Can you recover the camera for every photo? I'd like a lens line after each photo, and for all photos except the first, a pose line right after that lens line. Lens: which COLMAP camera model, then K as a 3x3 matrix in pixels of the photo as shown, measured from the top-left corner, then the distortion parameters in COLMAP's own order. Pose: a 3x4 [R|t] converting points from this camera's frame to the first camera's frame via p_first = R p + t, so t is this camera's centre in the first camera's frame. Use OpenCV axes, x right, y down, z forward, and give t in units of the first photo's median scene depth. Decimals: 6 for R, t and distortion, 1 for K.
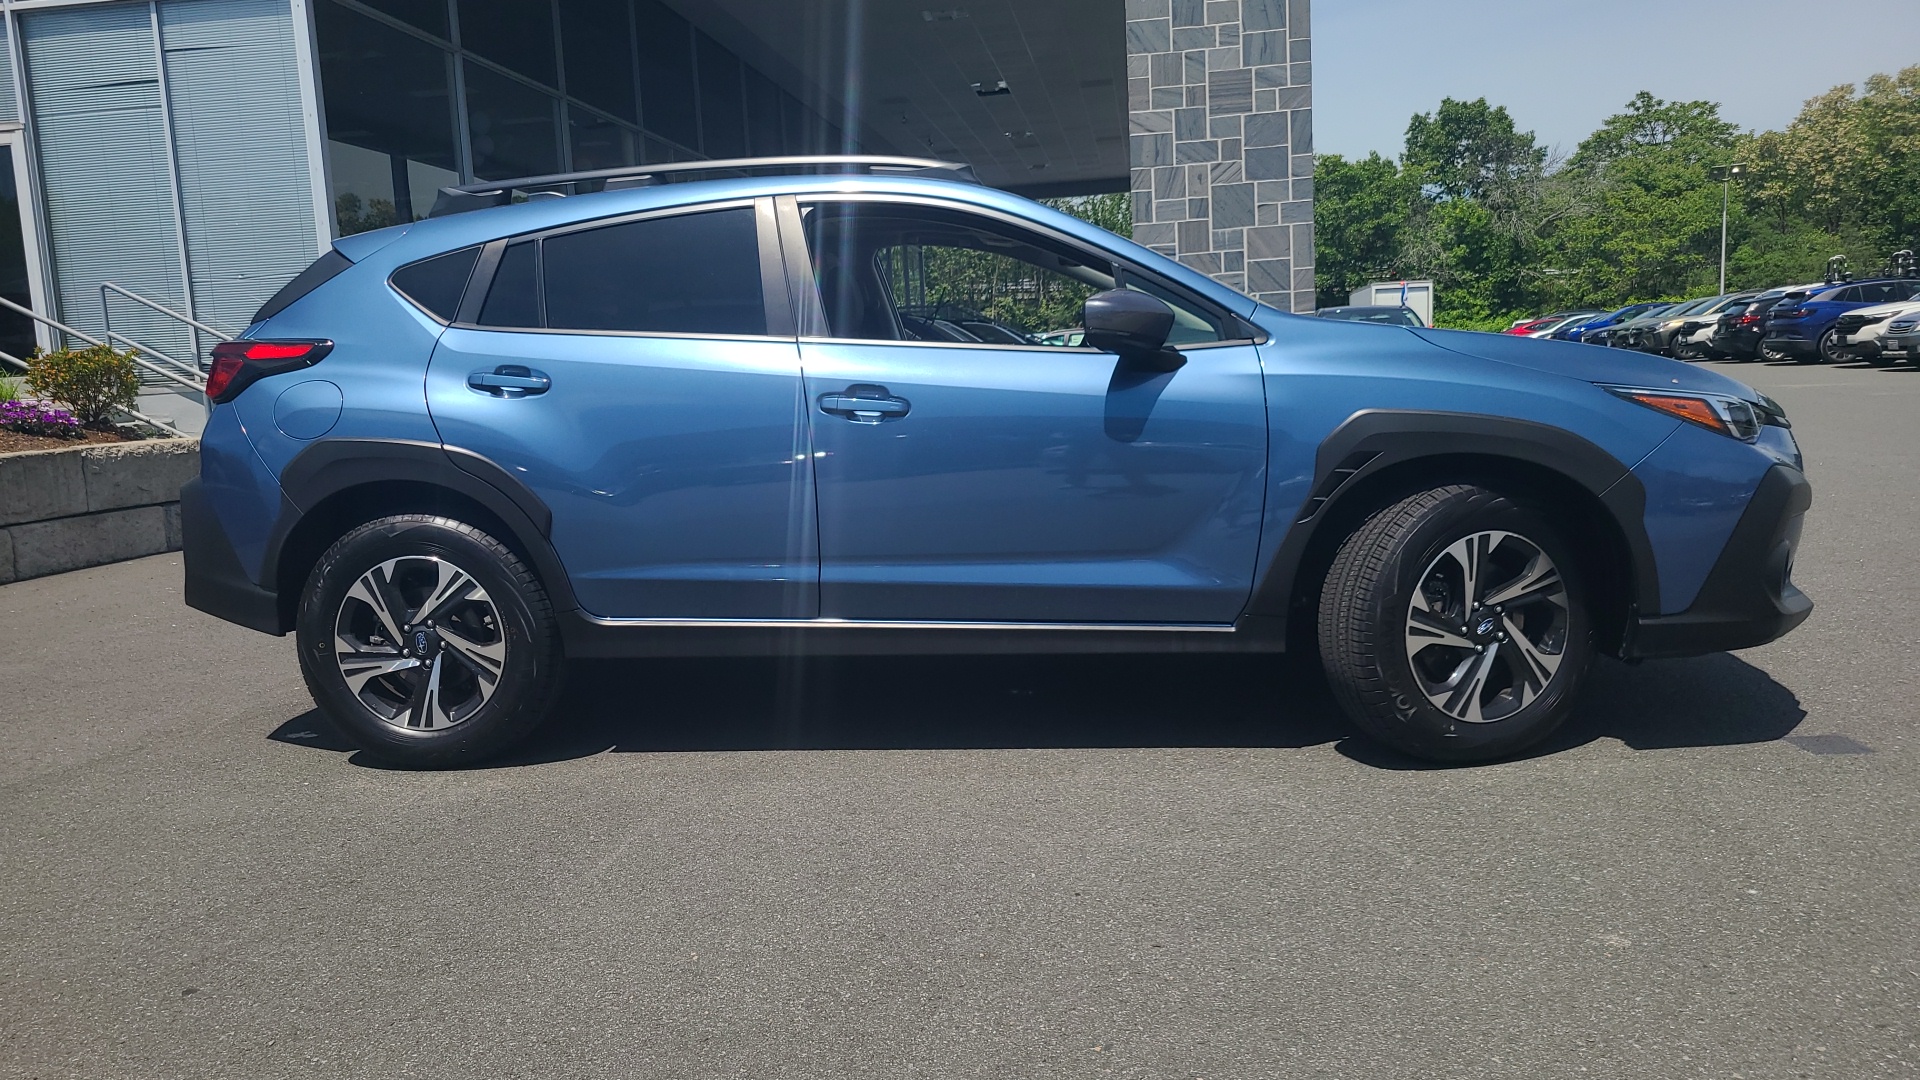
lens RADIAL K [[1417.6, 0, 938.7], [0, 1417.6, 548.0], [0, 0, 1]] dist [0.052354, -0.048512]
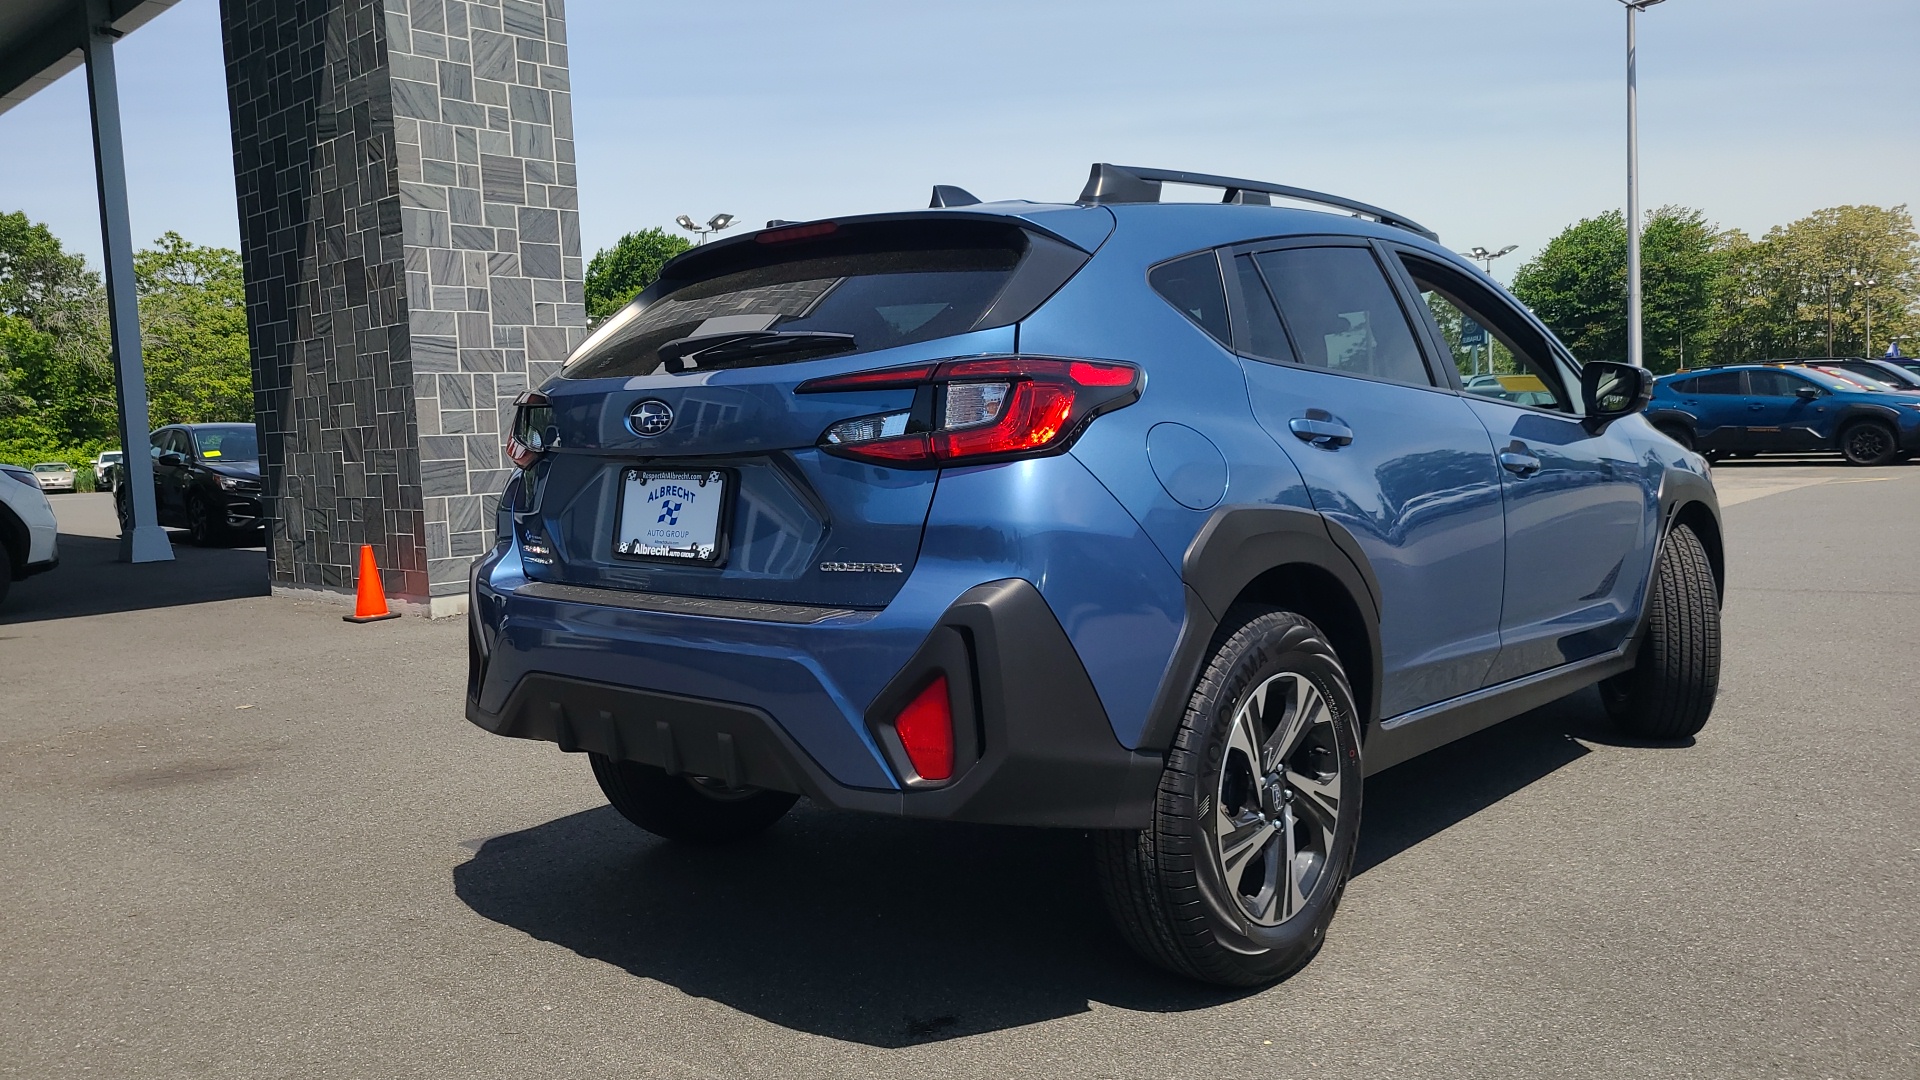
lens RADIAL K [[1389.0, 0, 958.2], [0, 1389.0, 550.0], [0, 0, 1]] dist [0.040243, -0.001339]
pose [[0.579030, -0.041772, 0.814235, -0.370958], [0.115716, 0.992787, -0.031358, -0.018789], [-0.807052, 0.112377, 0.579688, 0.262782]]
